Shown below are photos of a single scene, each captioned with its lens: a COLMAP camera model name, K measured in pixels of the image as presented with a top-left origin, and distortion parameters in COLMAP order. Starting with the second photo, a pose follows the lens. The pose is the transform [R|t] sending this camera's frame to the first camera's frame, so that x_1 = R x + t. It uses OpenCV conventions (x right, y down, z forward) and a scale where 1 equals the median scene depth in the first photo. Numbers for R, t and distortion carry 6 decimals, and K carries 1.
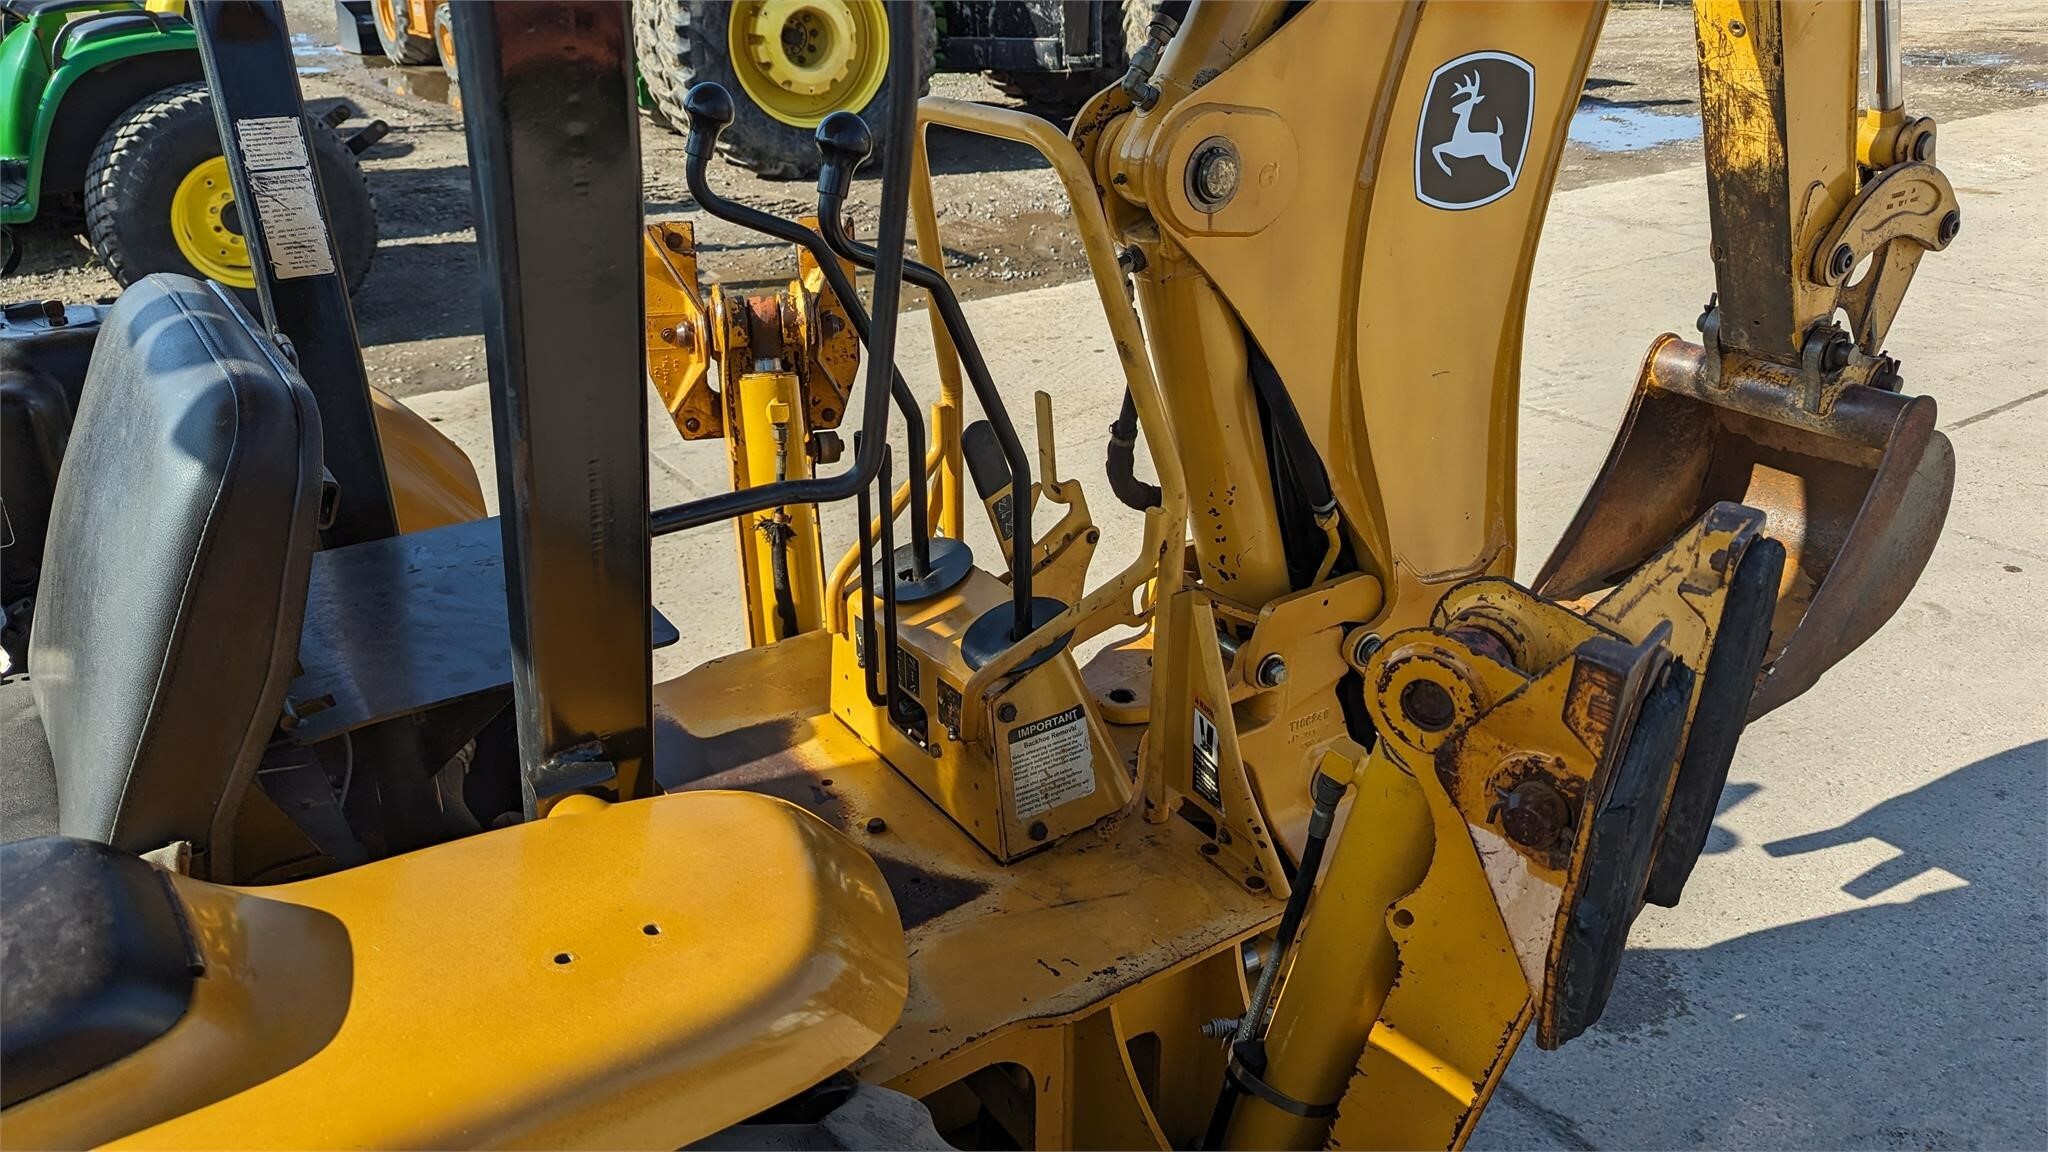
lens RADIAL K [[1465.3, 0, 1032.9], [0, 1465.3, 566.6], [0, 0, 1]] dist [0.063206, -0.070112]
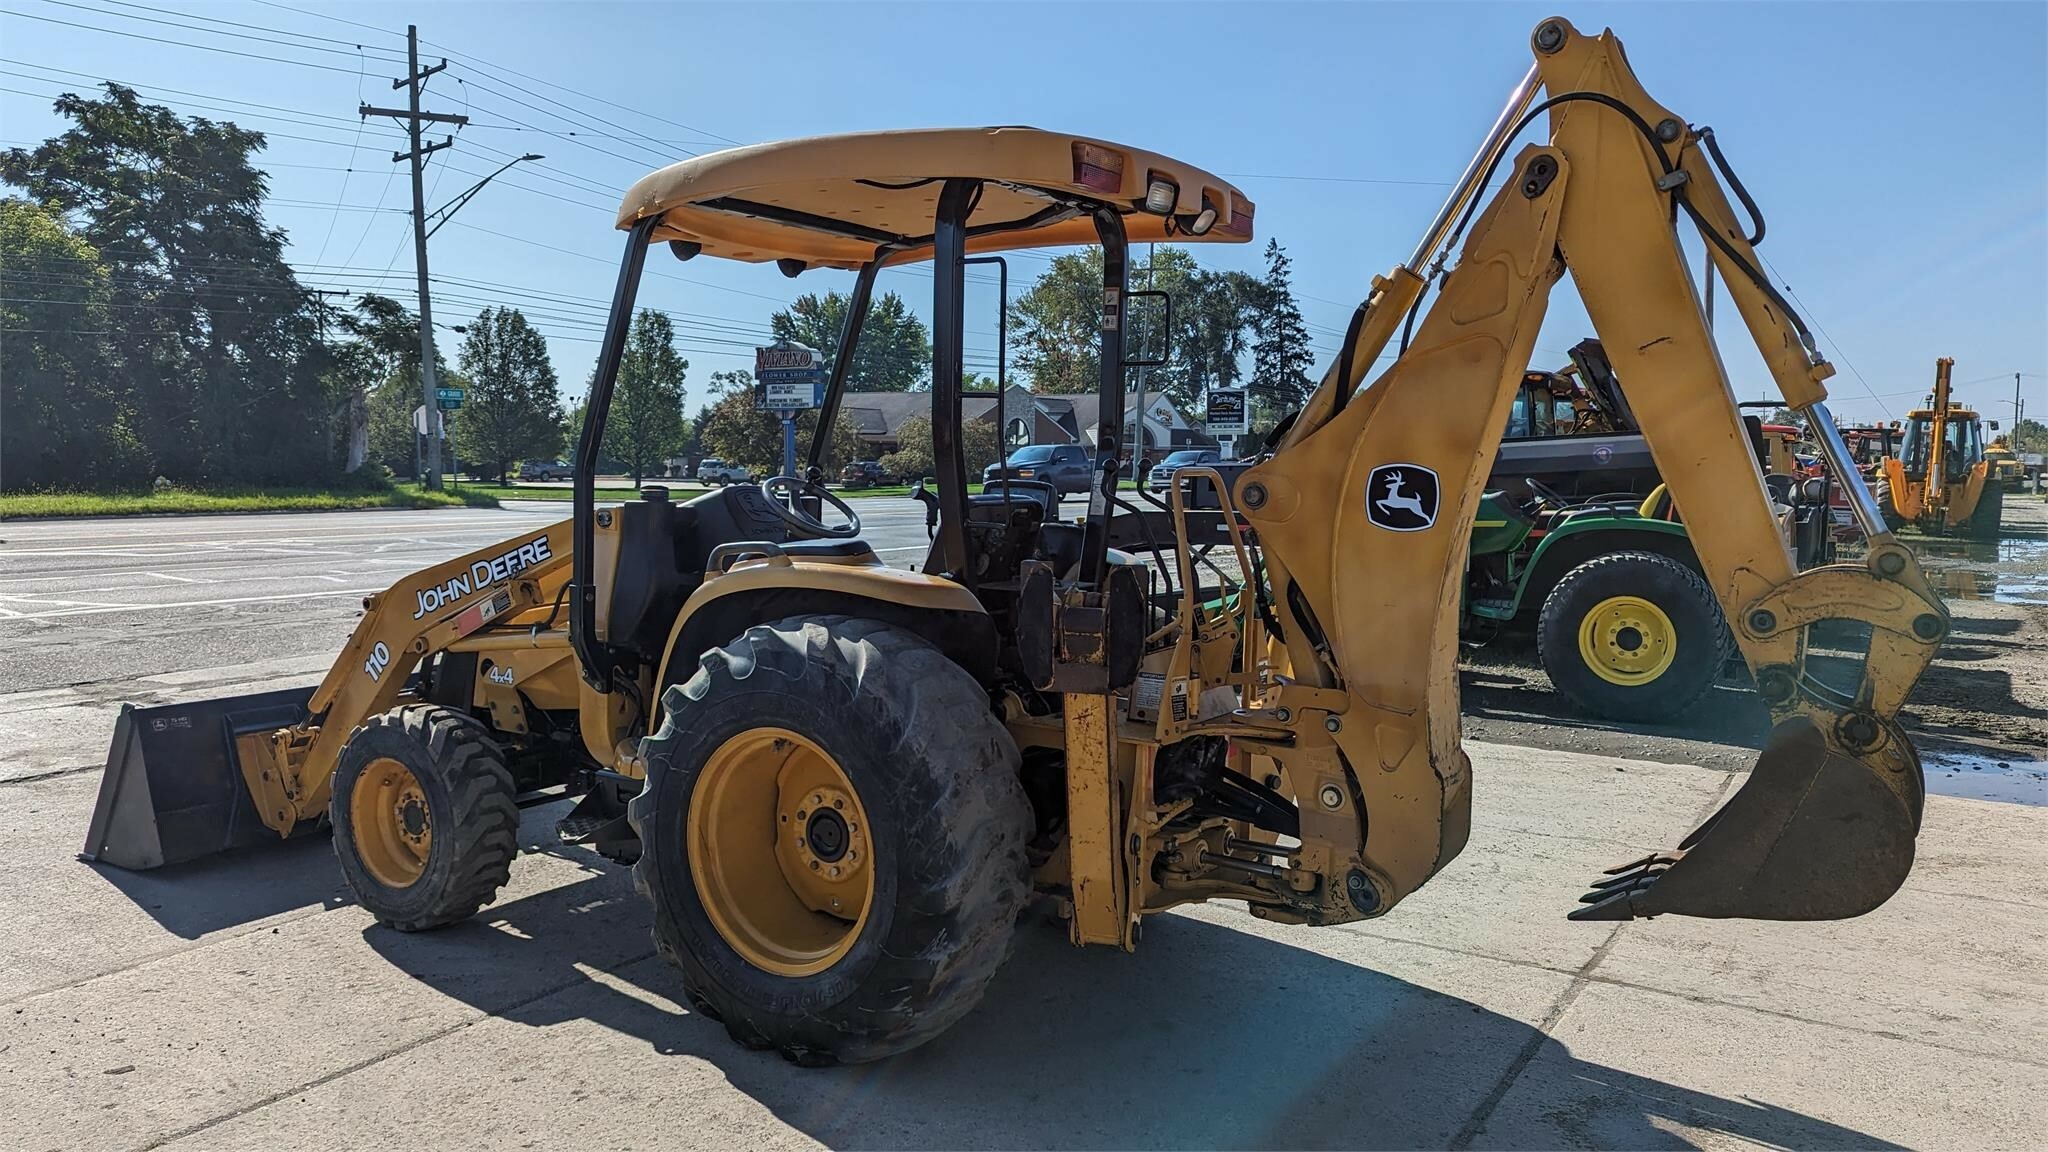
lens RADIAL K [[1467.7, 0, 1028.6], [0, 1467.7, 552.1], [0, 0, 1]] dist [0.071424, -0.069826]
pose [[0.388949, 0.069294, -0.918650, 1.338257], [-0.392973, 0.914376, -0.097409, 0.139341], [0.833242, 0.398892, 0.382876, -0.184938]]
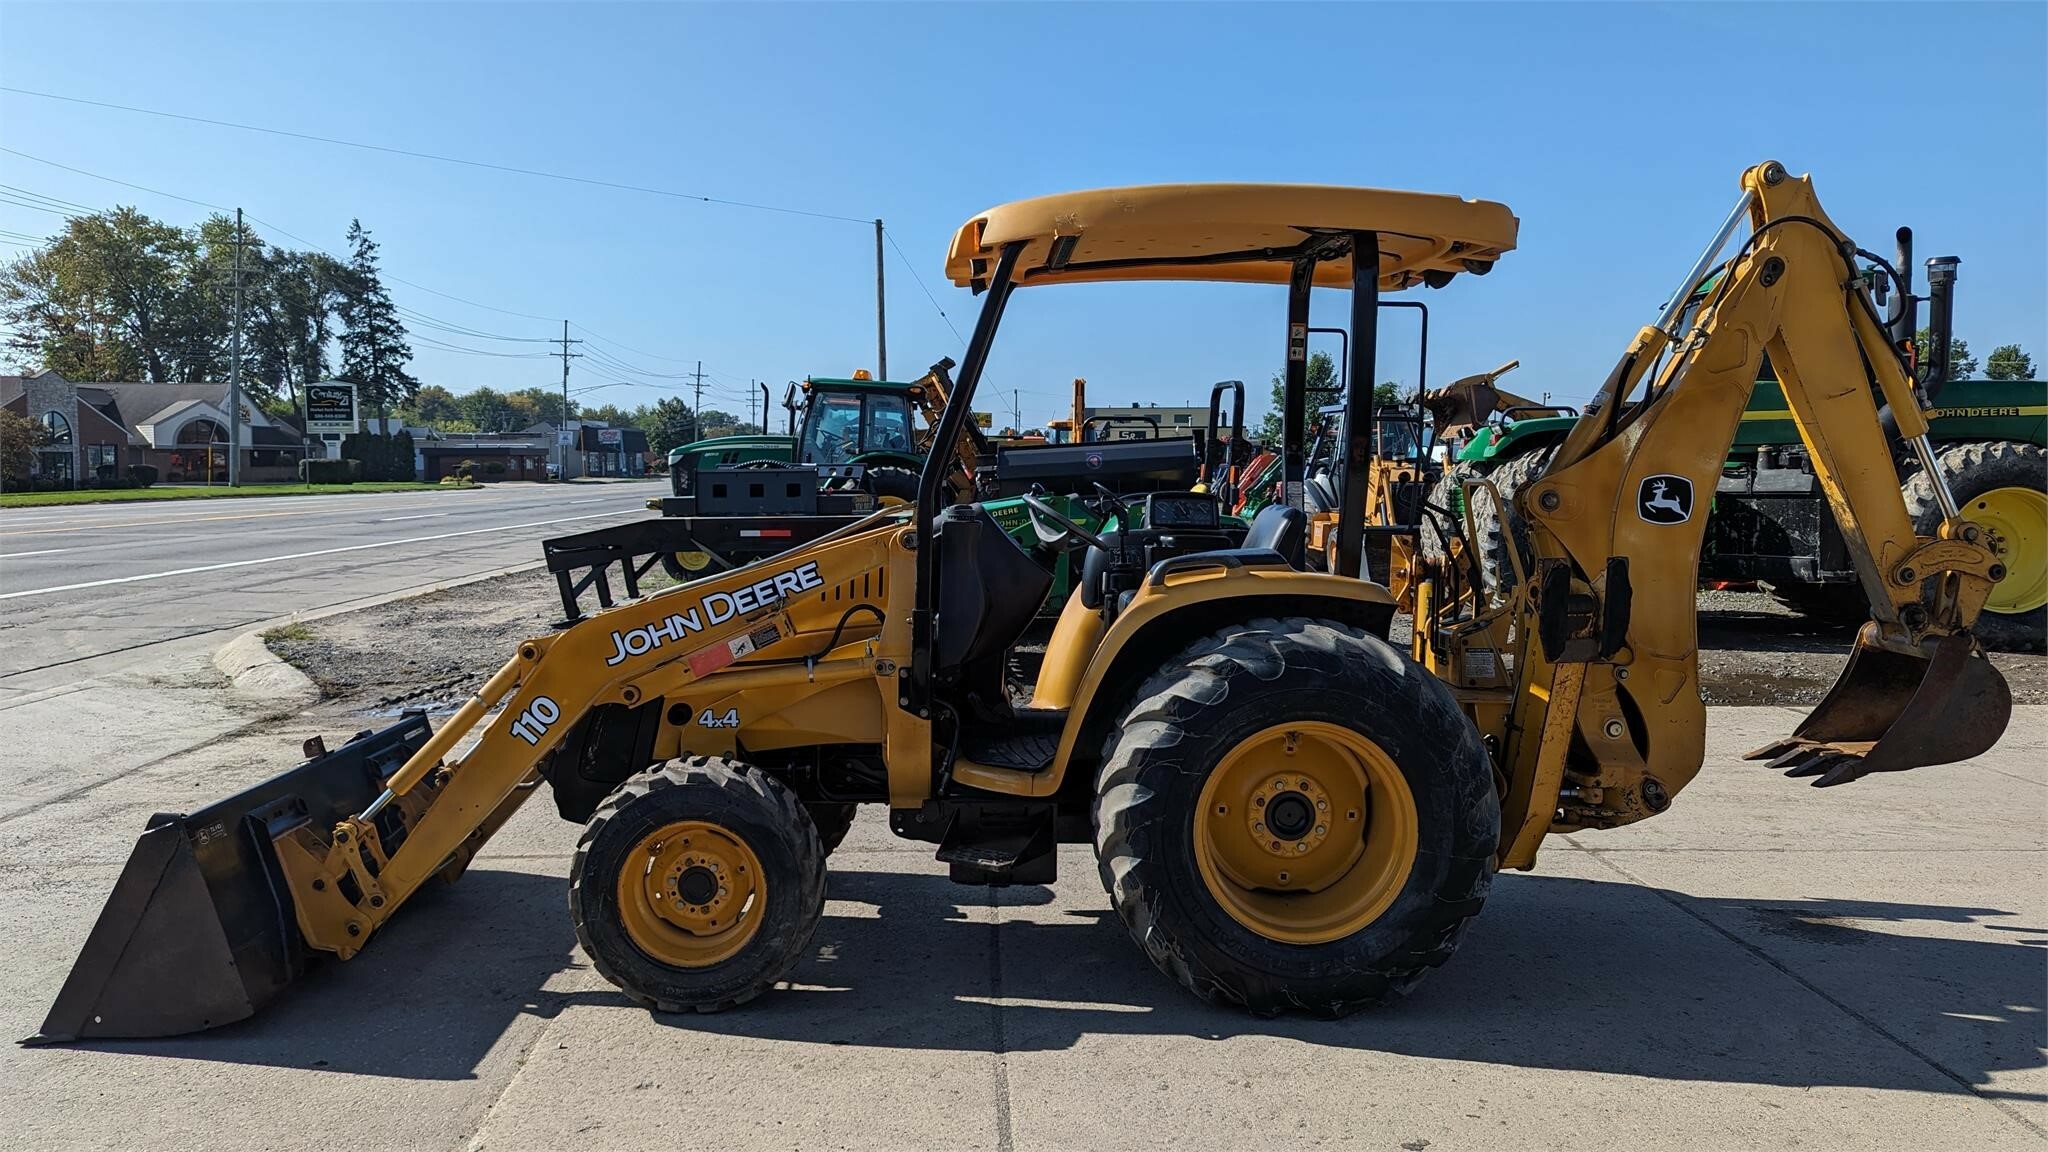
lens RADIAL K [[1466.5, 0, 1022.8], [0, 1466.5, 561.4], [0, 0, 1]] dist [0.067540, -0.050308]
pose [[0.843560, 0.044210, -0.535212, 0.511936], [-0.229818, 0.930458, -0.285363, 0.618992], [0.485376, 0.363722, 0.795058, -1.250596]]
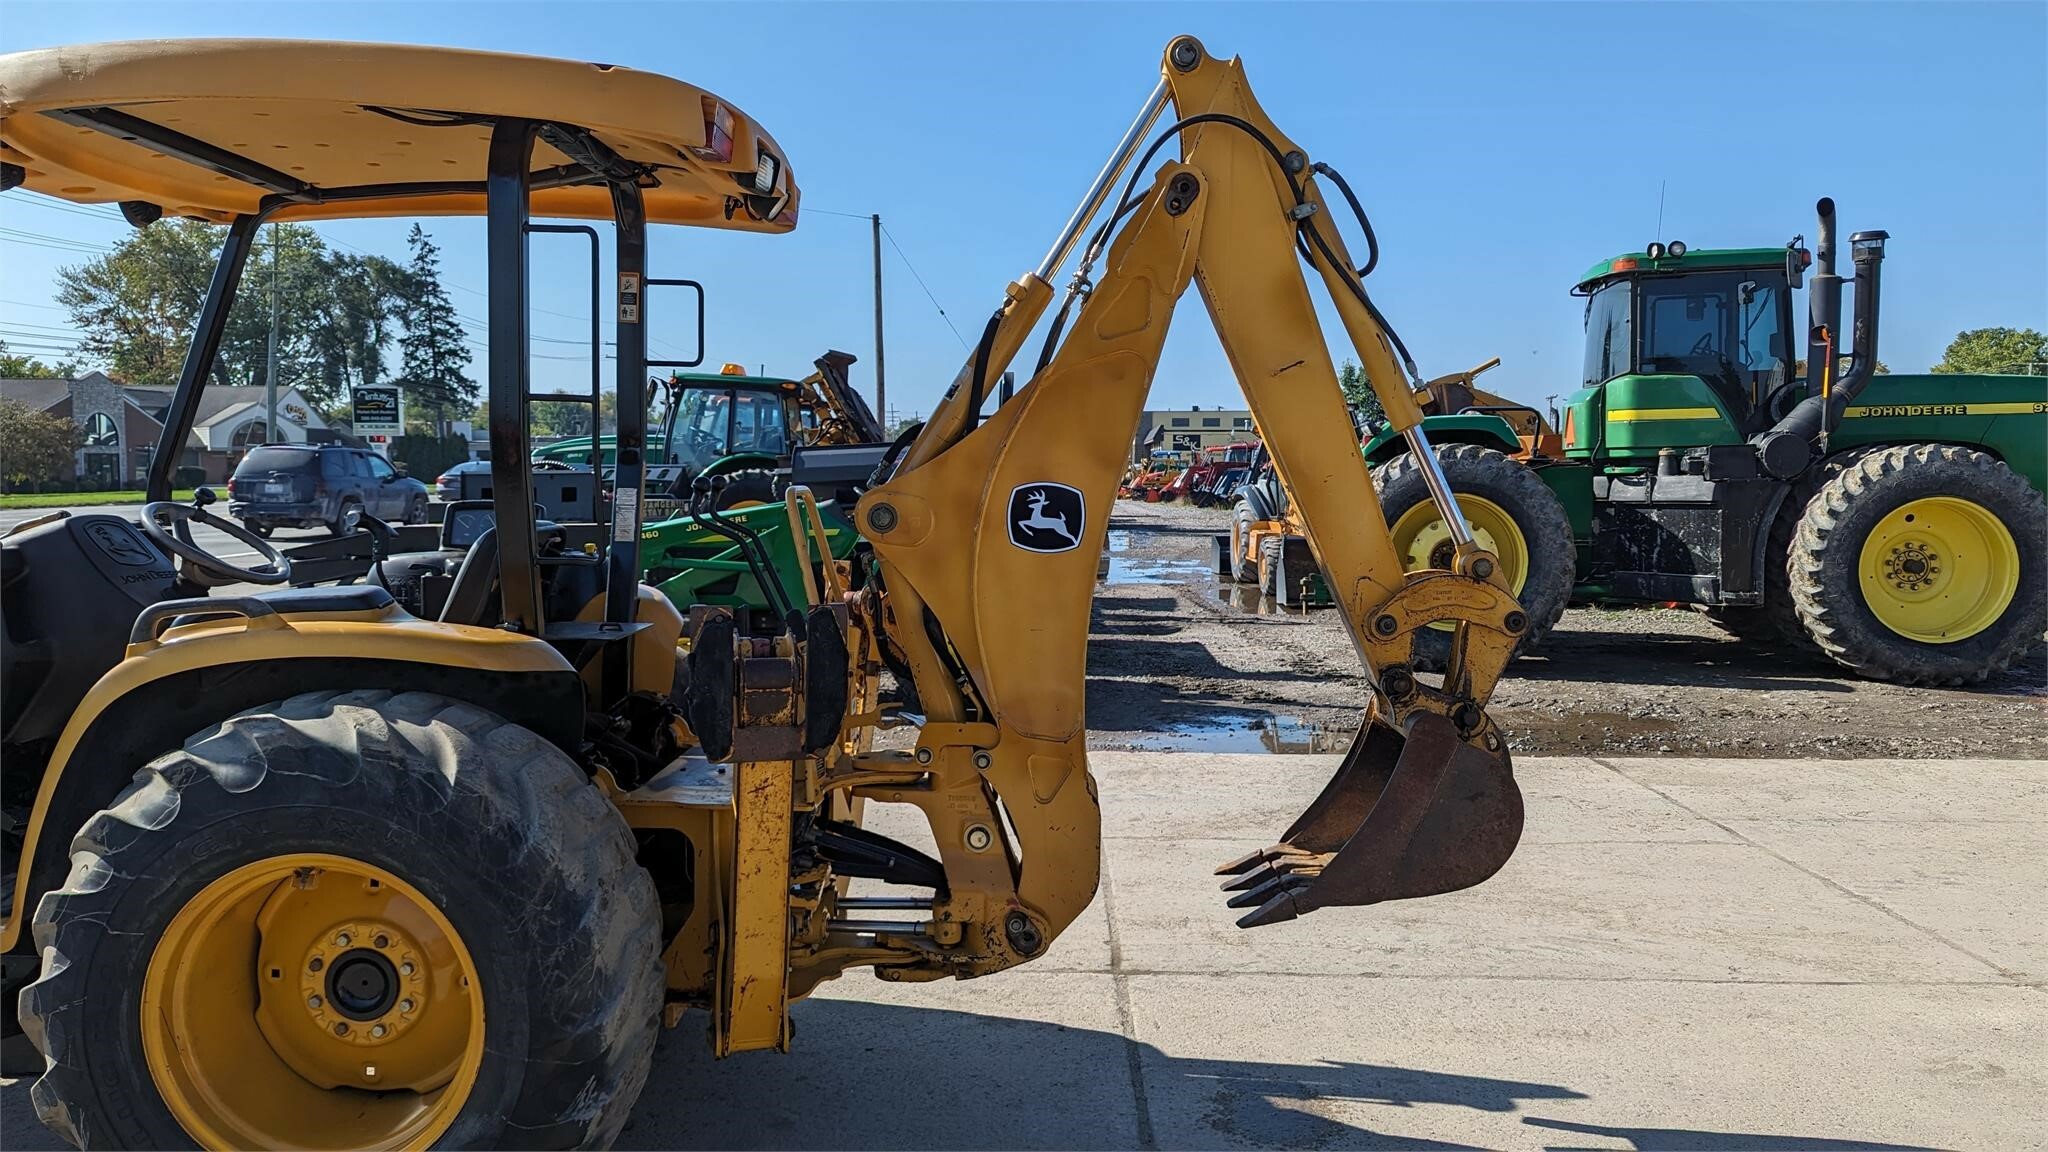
lens RADIAL K [[1469.0, 0, 1038.9], [0, 1469.0, 573.4], [0, 0, 1]] dist [0.066445, -0.050673]
pose [[0.819115, 0.052004, -0.571267, 0.947214], [-0.247413, 0.930517, -0.270047, 0.225737], [0.517529, 0.362539, 0.775067, -0.394066]]
